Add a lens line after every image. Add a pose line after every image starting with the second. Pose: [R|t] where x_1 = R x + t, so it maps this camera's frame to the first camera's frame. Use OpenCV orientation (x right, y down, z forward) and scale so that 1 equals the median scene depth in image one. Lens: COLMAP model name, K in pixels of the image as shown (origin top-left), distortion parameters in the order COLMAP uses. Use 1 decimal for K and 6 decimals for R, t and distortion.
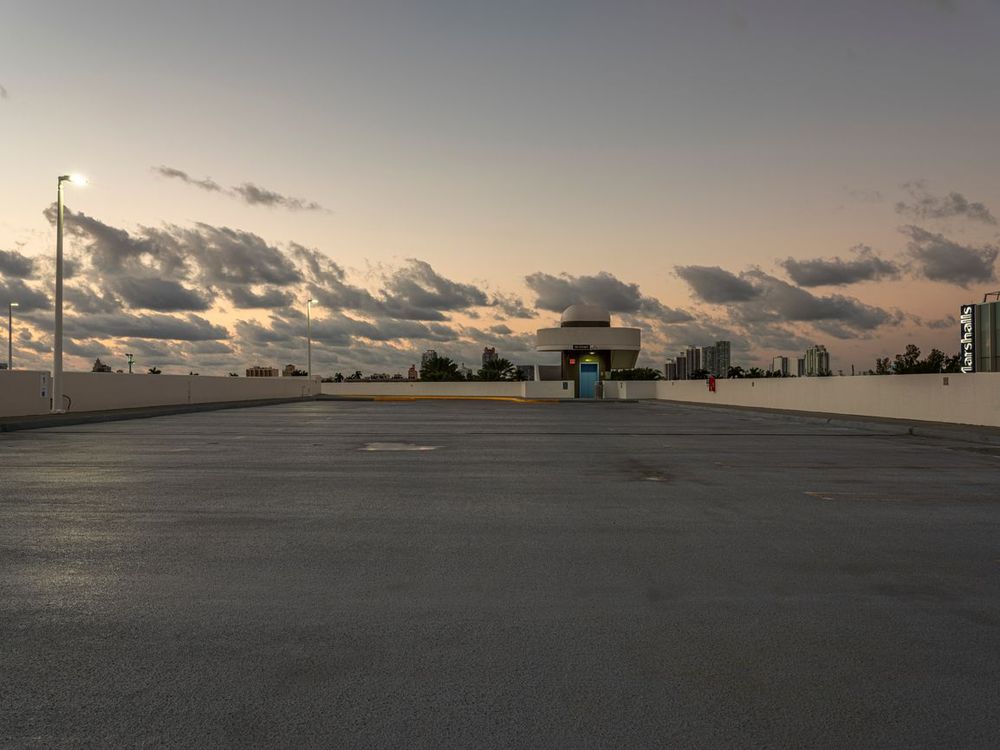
lens RADIAL K [[777.3, 0, 500.0], [0, 777.3, 375.0], [0, 0, 1]] dist [-0.000681, -0.000551]
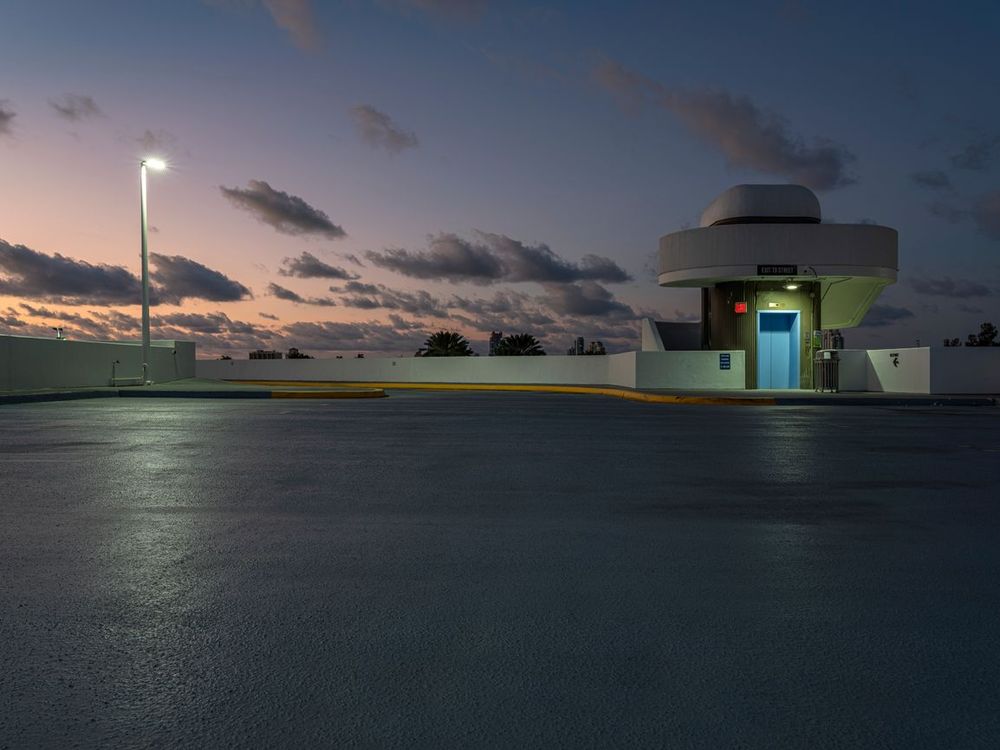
lens RADIAL K [[777.3, 0, 500.0], [0, 777.3, 375.0], [0, 0, 1]] dist [-0.000681, -0.000551]
pose [[0.999950, 0.002543, -0.009656, -0.015538], [-0.002347, 0.999794, 0.020177, 0.004901], [0.009705, -0.020153, 0.999750, 0.216440]]
